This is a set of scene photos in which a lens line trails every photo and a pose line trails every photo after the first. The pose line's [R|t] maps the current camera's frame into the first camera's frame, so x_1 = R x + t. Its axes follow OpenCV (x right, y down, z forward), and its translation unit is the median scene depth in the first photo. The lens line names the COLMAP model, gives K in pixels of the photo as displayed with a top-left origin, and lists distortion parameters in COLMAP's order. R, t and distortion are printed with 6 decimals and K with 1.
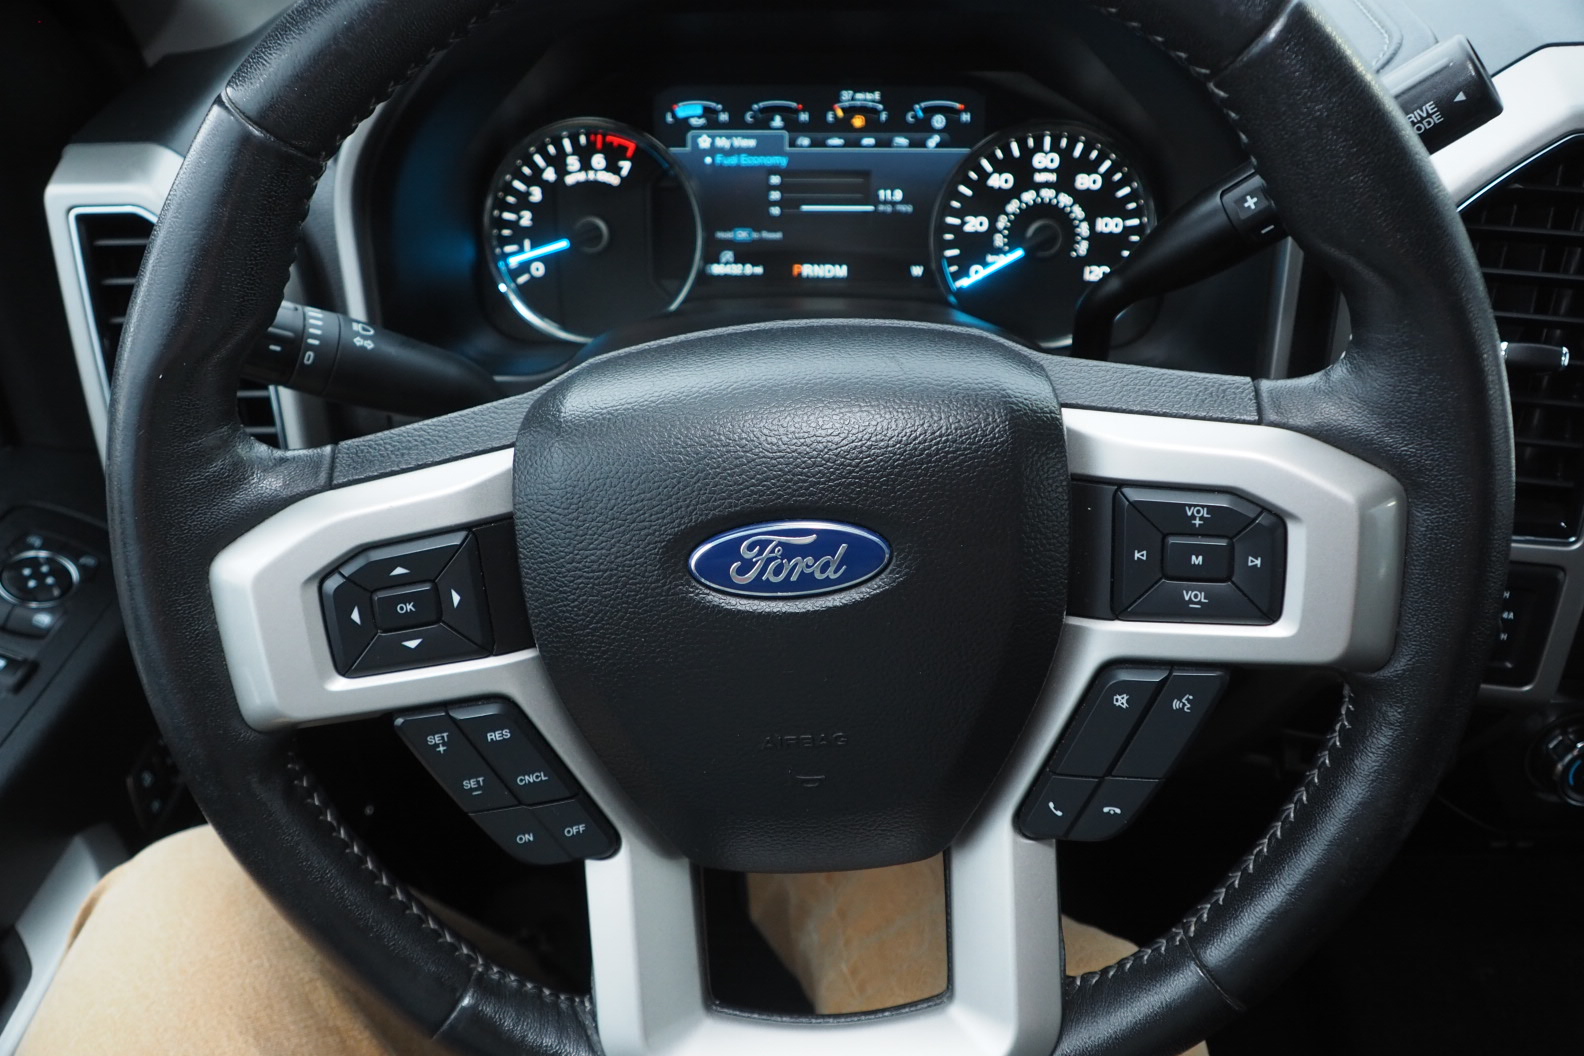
lens RADIAL K [[1099.4, 0, 792.0], [0, 1099.4, 528.0], [0, 0, 1]] dist [-0.047456, 0.004141]
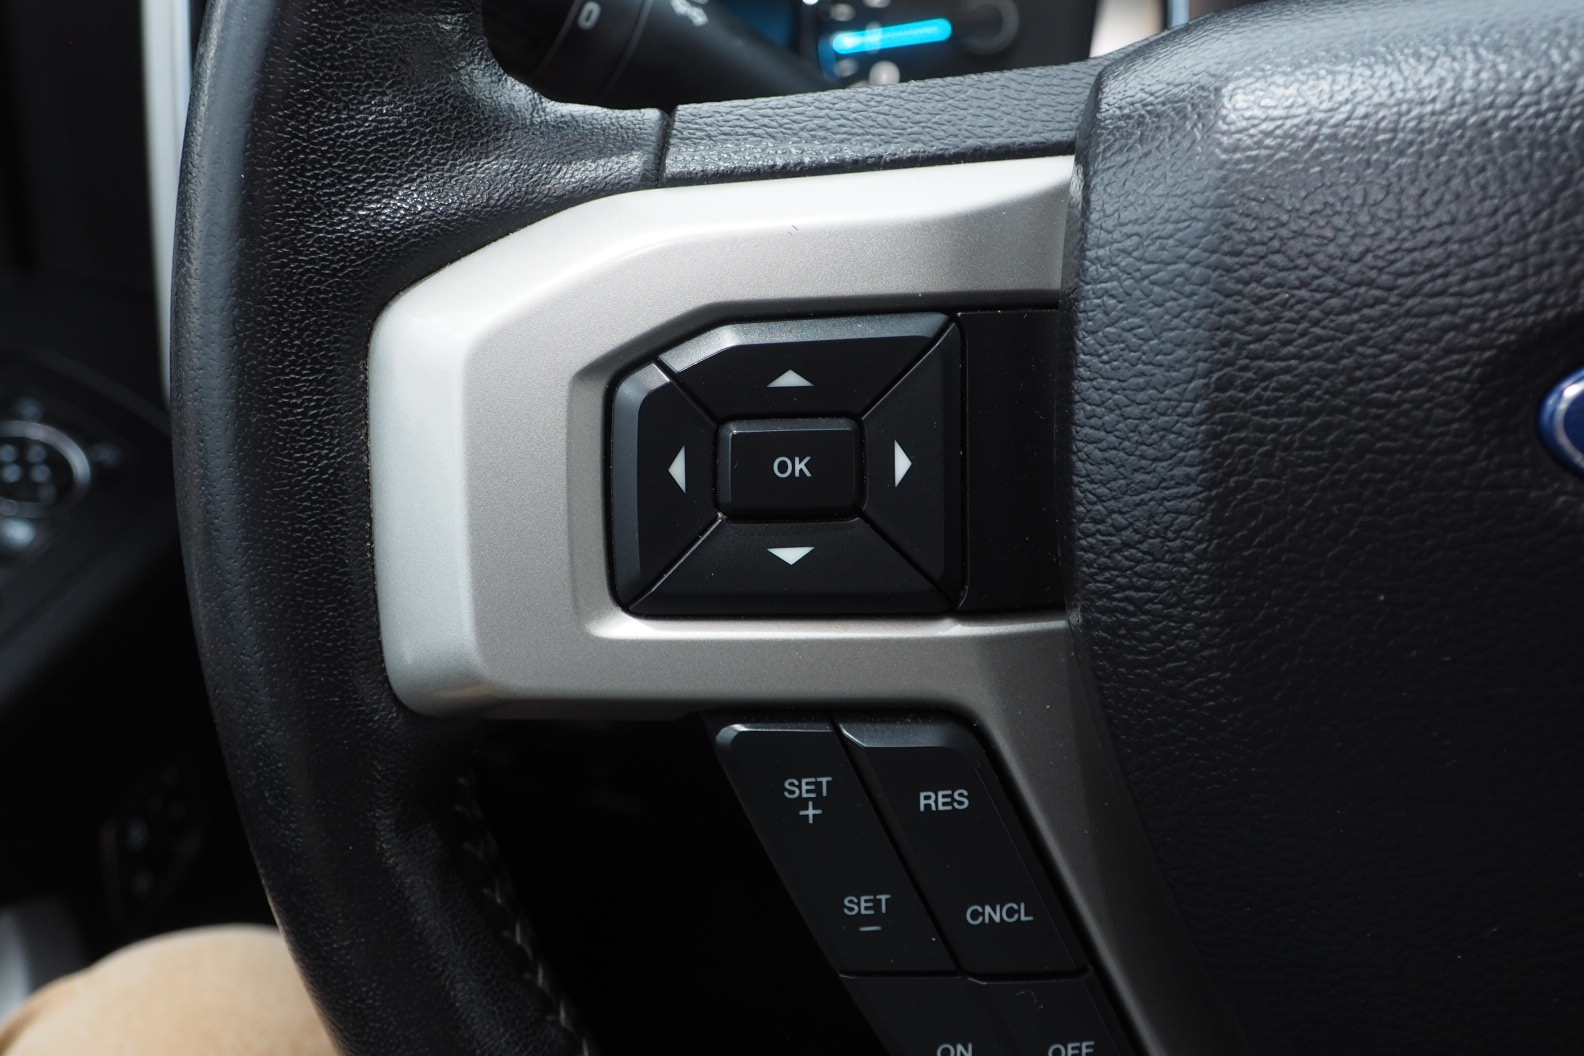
lens RADIAL K [[1447.2, 0, 792.0], [0, 1447.2, 528.0], [0, 0, 1]] dist [-0.025476, -0.009648]
pose [[0.983757, 0.114429, -0.138306, -0.152760], [-0.126144, 0.988852, -0.079114, 0.079887], [0.127711, 0.095276, 0.987225, 0.246932]]
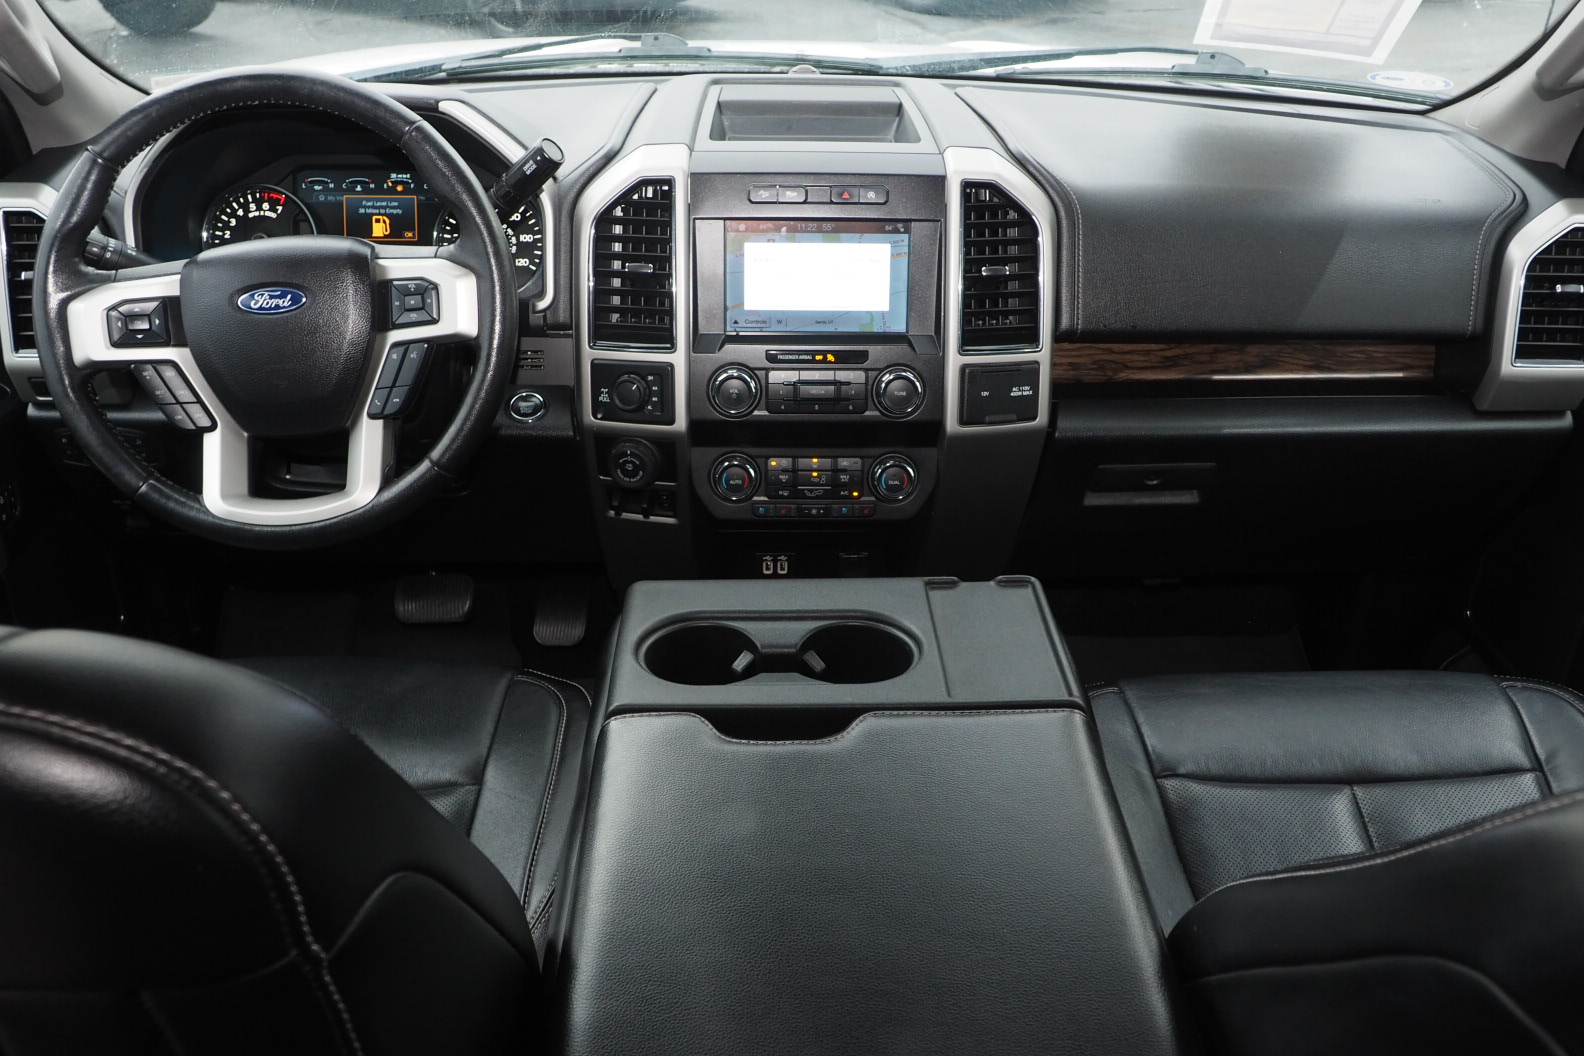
lens RADIAL K [[1417.8, 0, 792.0], [0, 1417.8, 528.0], [0, 0, 1]] dist [-0.013481, 0.002913]
pose [[0.998761, -0.002396, 0.049697, 0.646253], [0.011886, 0.981409, -0.191559, 0.737829], [-0.048315, 0.191912, 0.980222, -1.442229]]
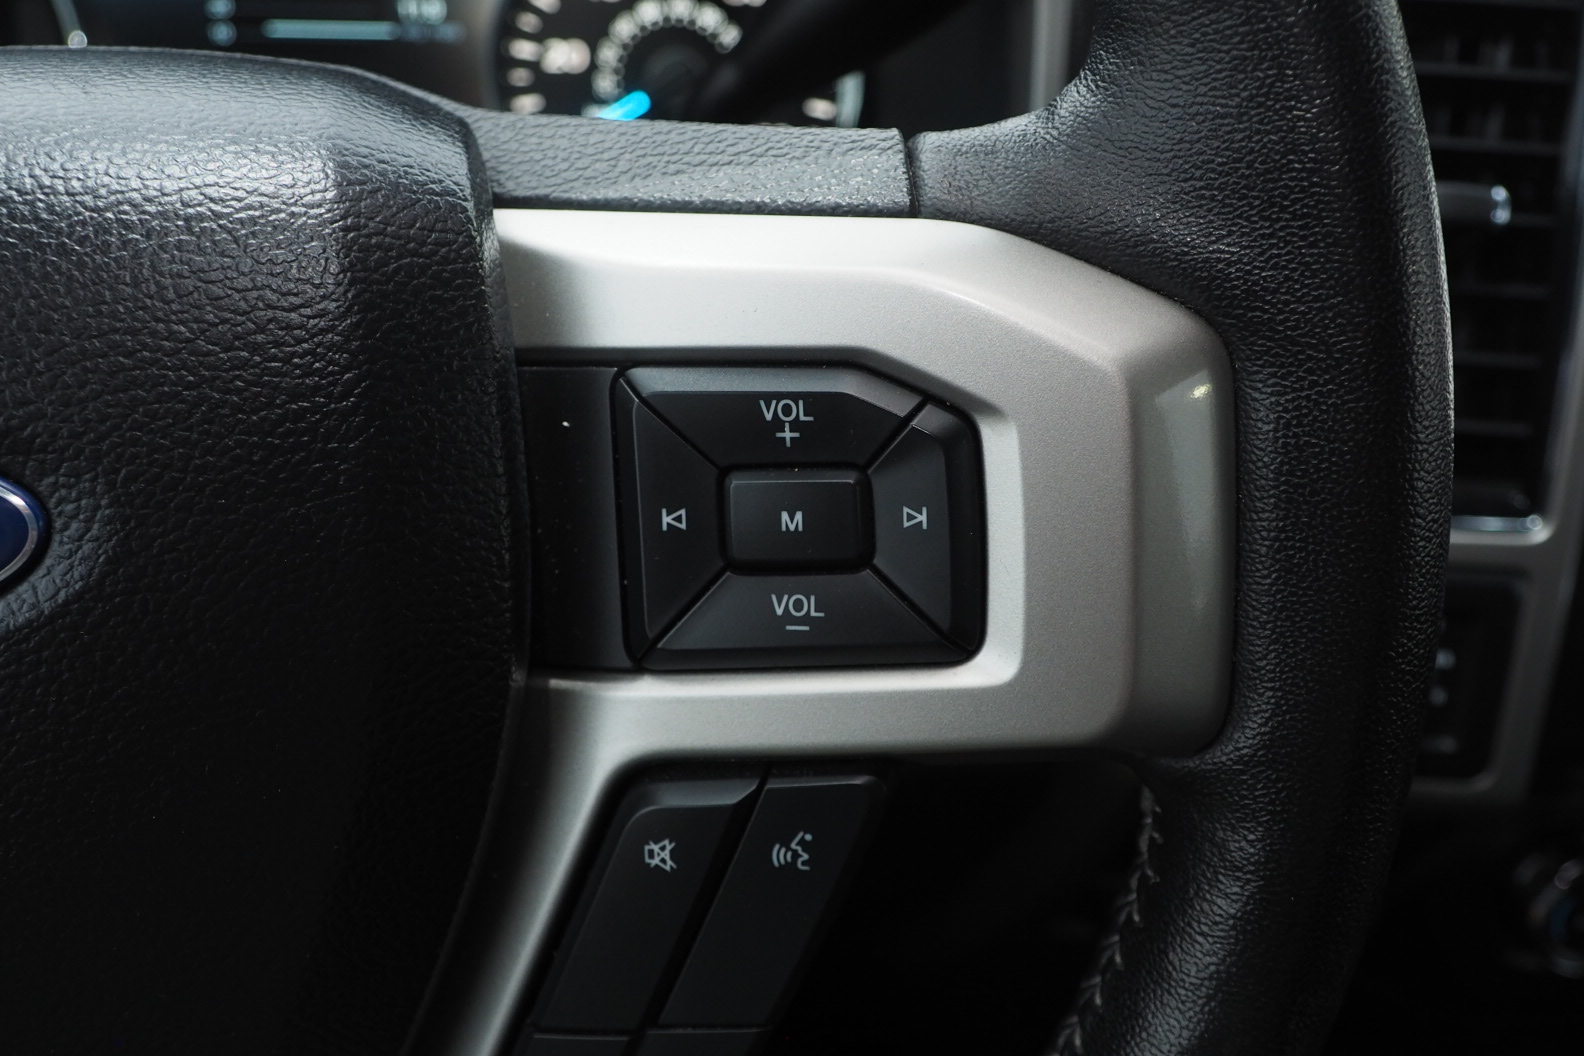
lens RADIAL K [[1447.2, 0, 792.0], [0, 1447.2, 528.0], [0, 0, 1]] dist [-0.025476, -0.009648]
pose [[0.983827, -0.031519, 0.176327, 0.144229], [0.044587, 0.996504, -0.070648, 0.039496], [-0.173483, 0.077367, 0.981793, 0.230011]]
